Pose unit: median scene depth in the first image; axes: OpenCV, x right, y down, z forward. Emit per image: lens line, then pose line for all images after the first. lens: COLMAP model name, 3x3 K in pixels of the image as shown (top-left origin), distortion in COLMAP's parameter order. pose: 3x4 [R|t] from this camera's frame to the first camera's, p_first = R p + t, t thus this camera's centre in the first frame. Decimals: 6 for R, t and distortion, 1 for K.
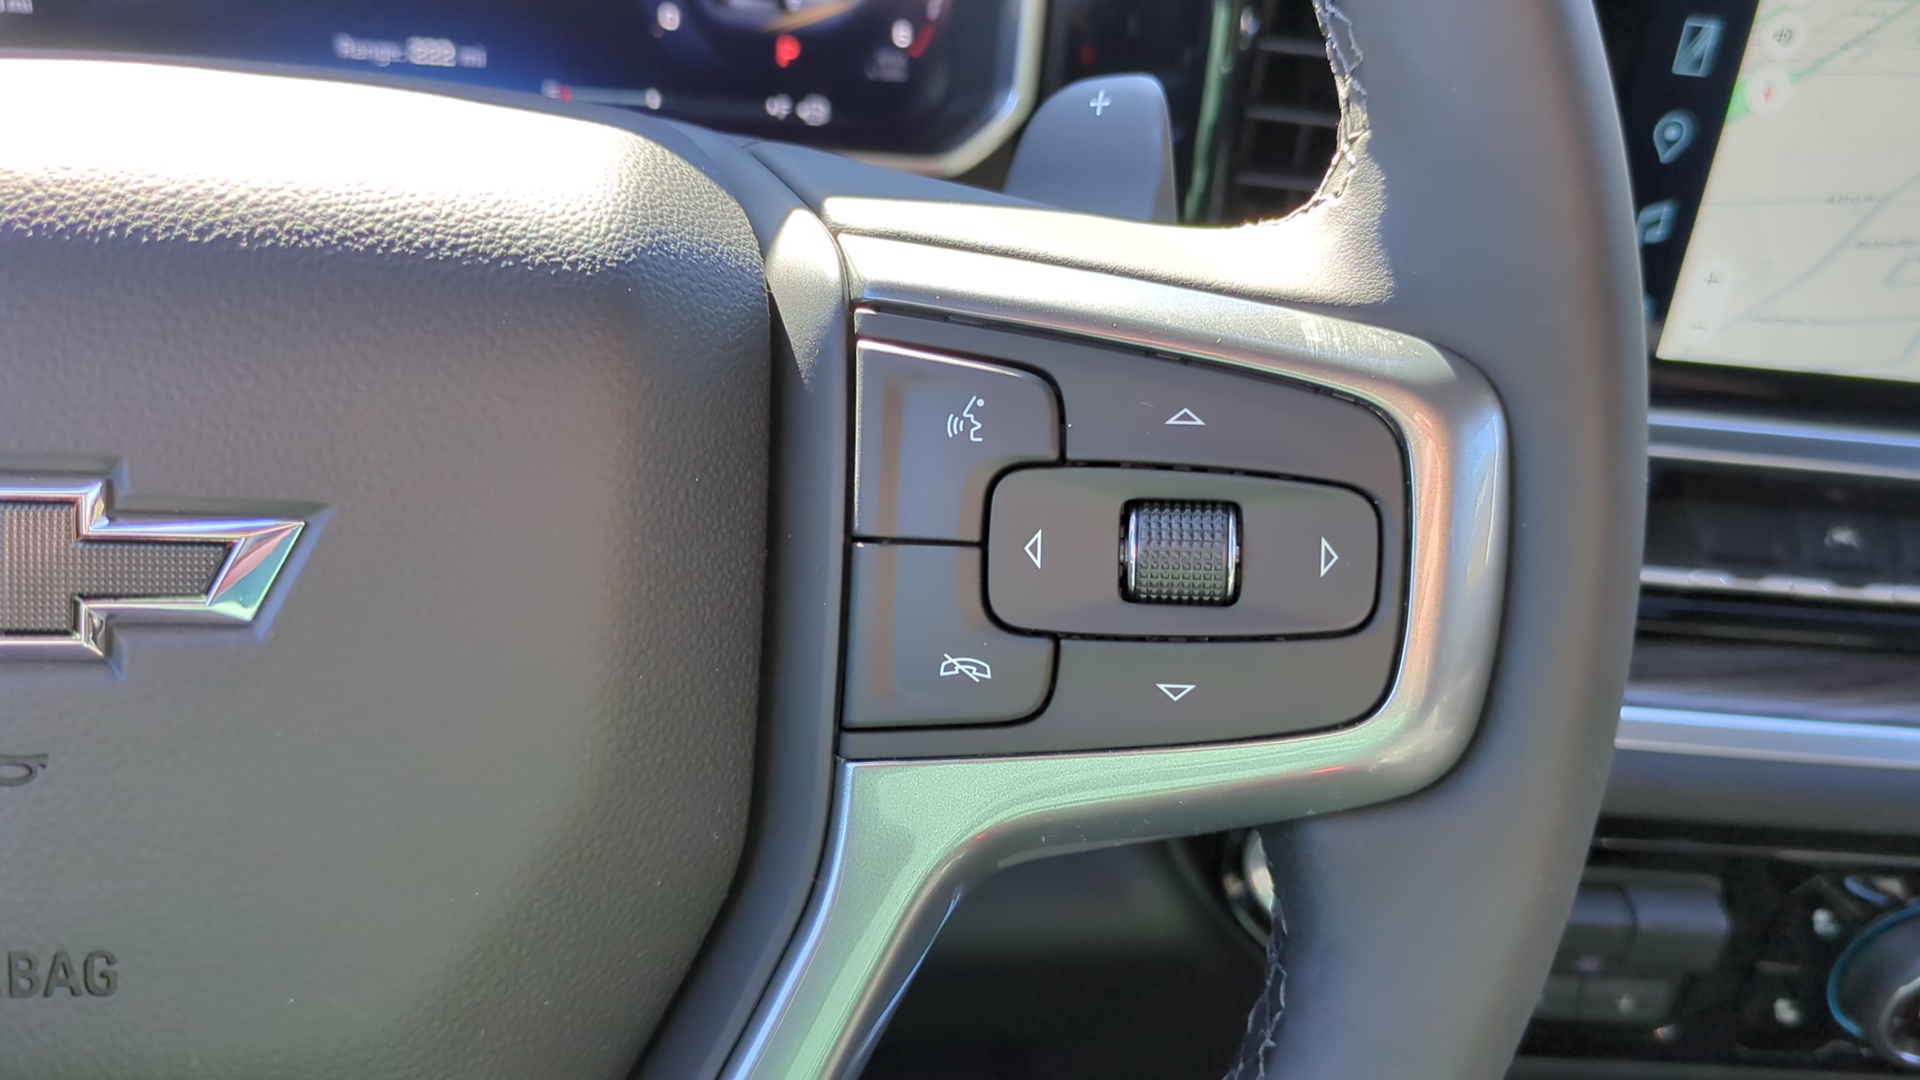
lens RADIAL K [[1723.8, 0, 960.0], [0, 1723.8, 540.0], [0, 0, 1]] dist [0.092764, -0.166987]
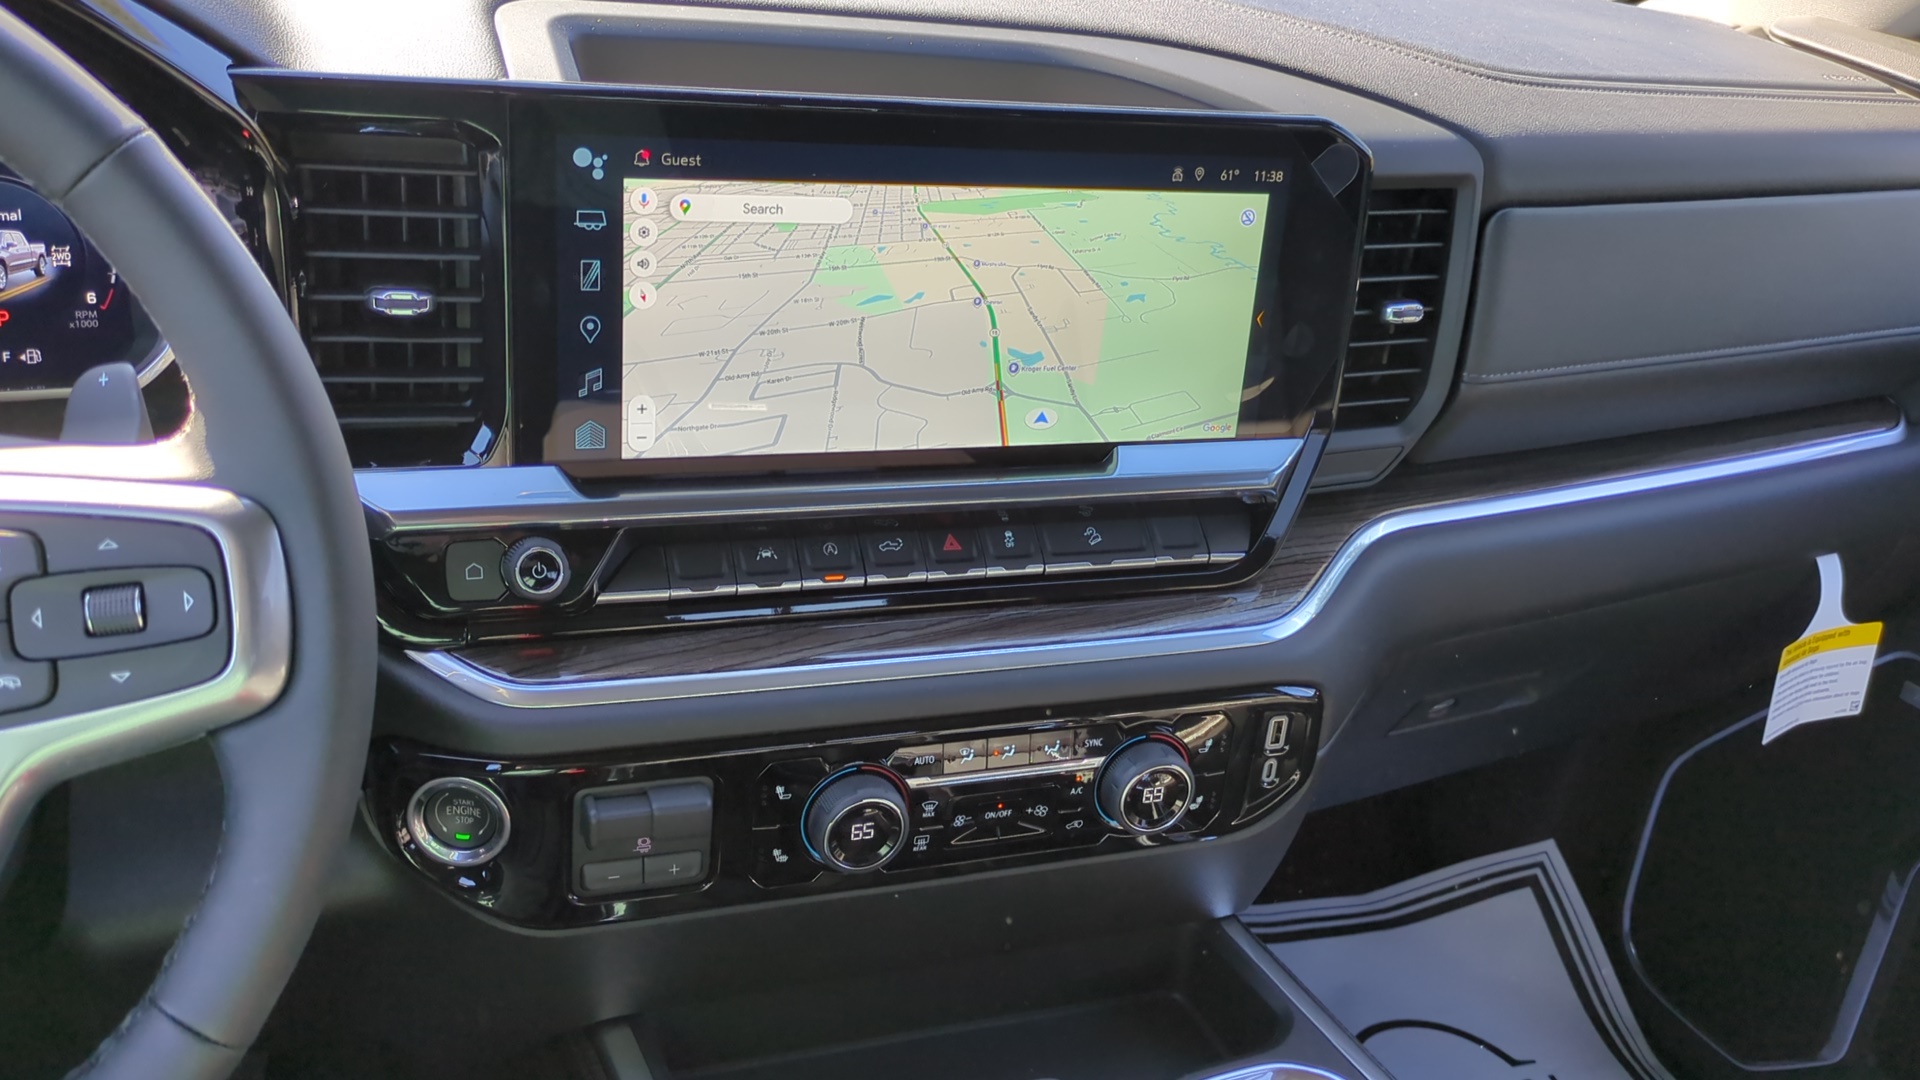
lens RADIAL K [[1723.8, 0, 960.0], [0, 1723.8, 540.0], [0, 0, 1]] dist [0.092764, -0.166987]
pose [[0.953993, -0.135856, 0.267284, 0.499825], [0.151266, 0.987769, -0.037836, 0.143558], [-0.258875, 0.076526, 0.962875, -1.160077]]
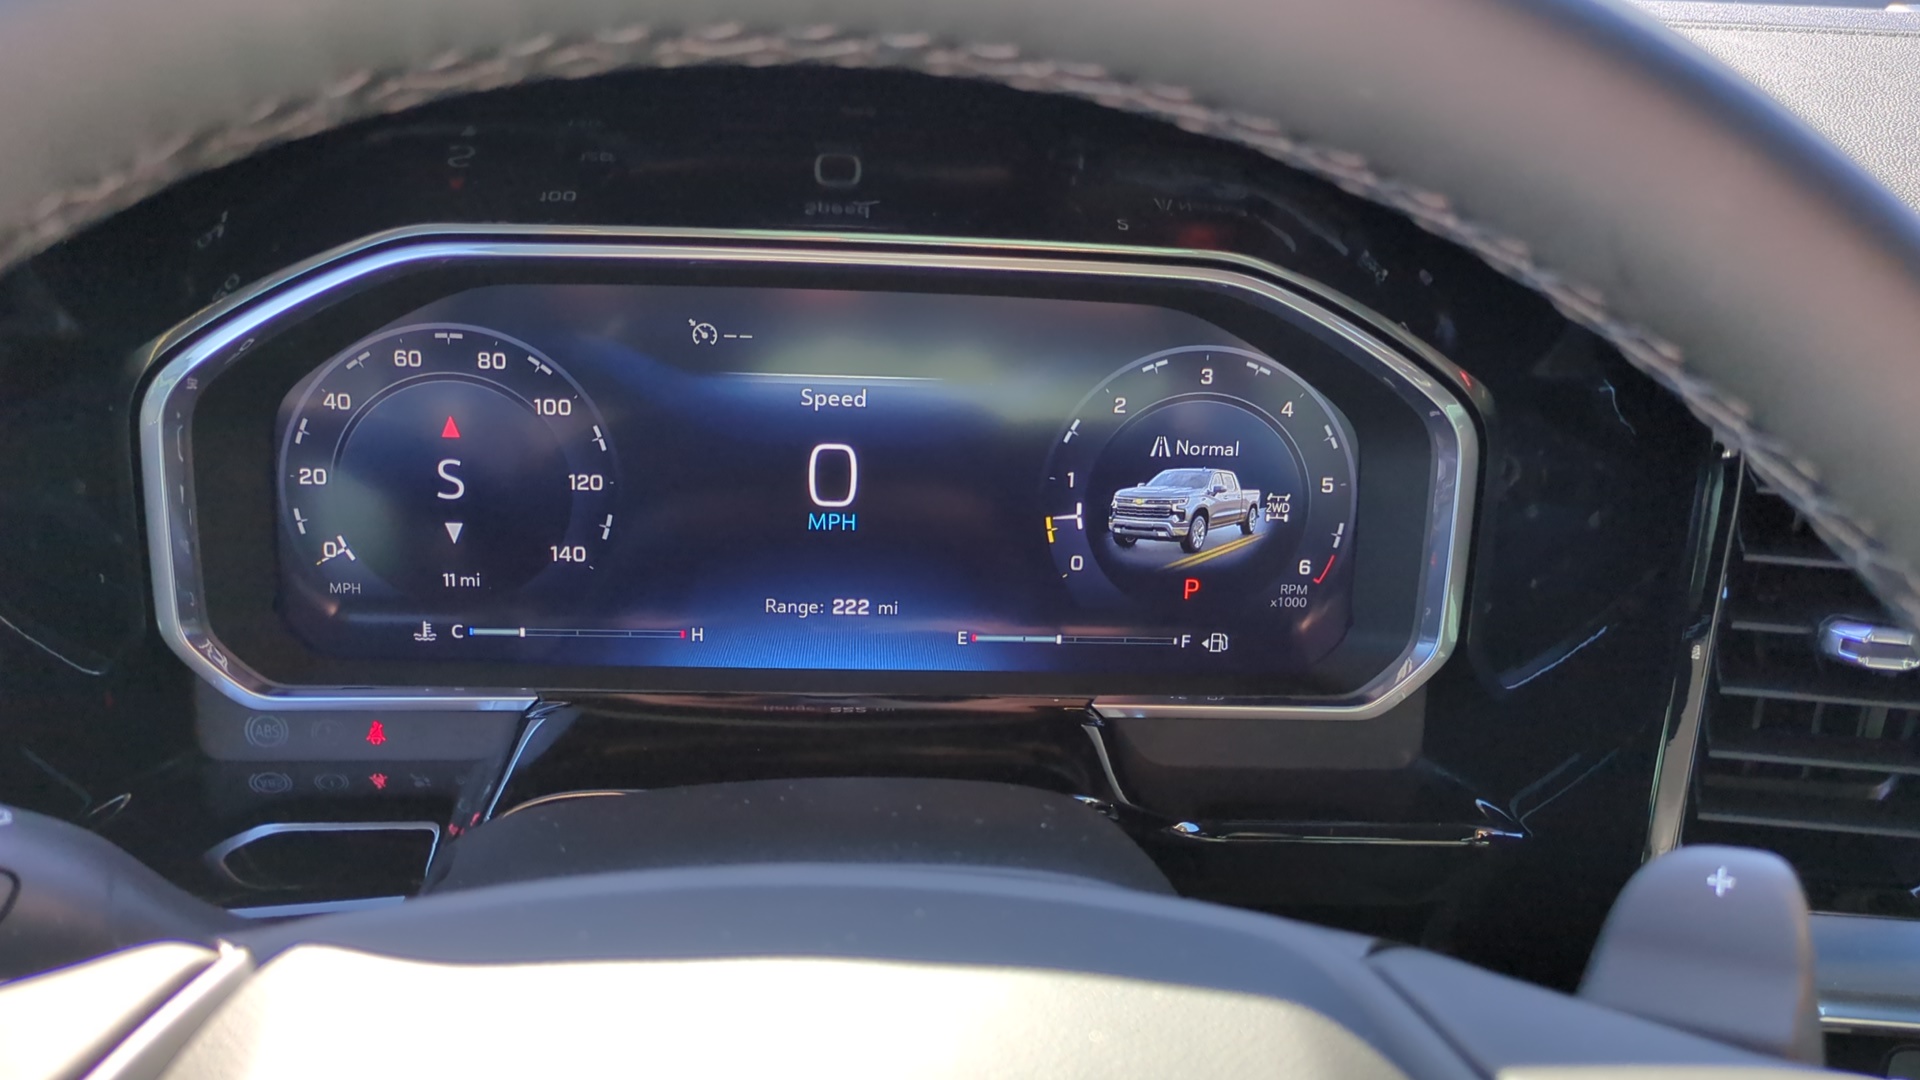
lens RADIAL K [[1723.8, 0, 960.0], [0, 1723.8, 540.0], [0, 0, 1]] dist [0.092764, -0.166987]
pose [[0.994031, -0.023743, -0.106483, -0.261302], [0.008816, 0.990321, -0.138515, -0.358384], [0.108741, 0.136750, 0.984619, -0.005533]]
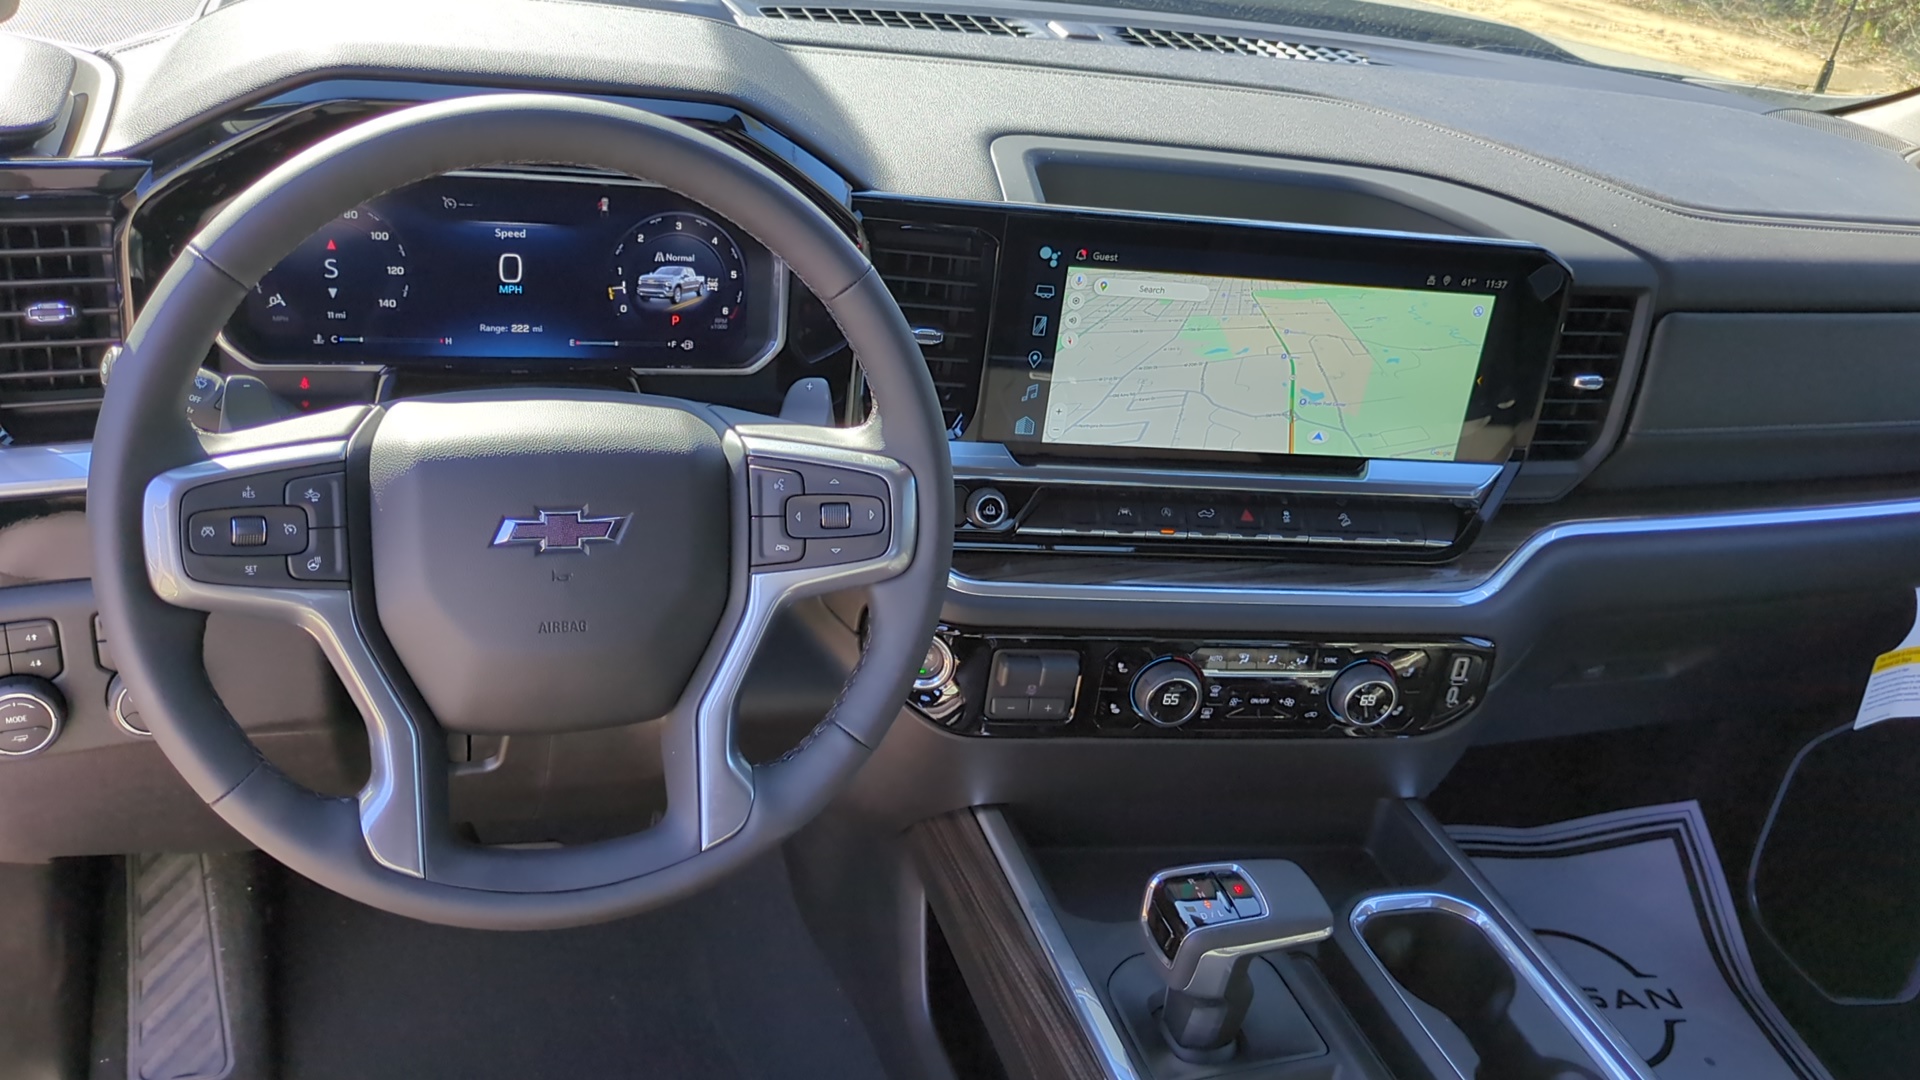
lens RADIAL K [[1723.8, 0, 960.0], [0, 1723.8, 540.0], [0, 0, 1]] dist [0.092764, -0.166987]
pose [[0.988475, -0.046398, 0.144101, -0.147378], [0.049041, 0.998687, -0.014841, 0.123358], [-0.143223, 0.021737, 0.989452, -2.703803]]
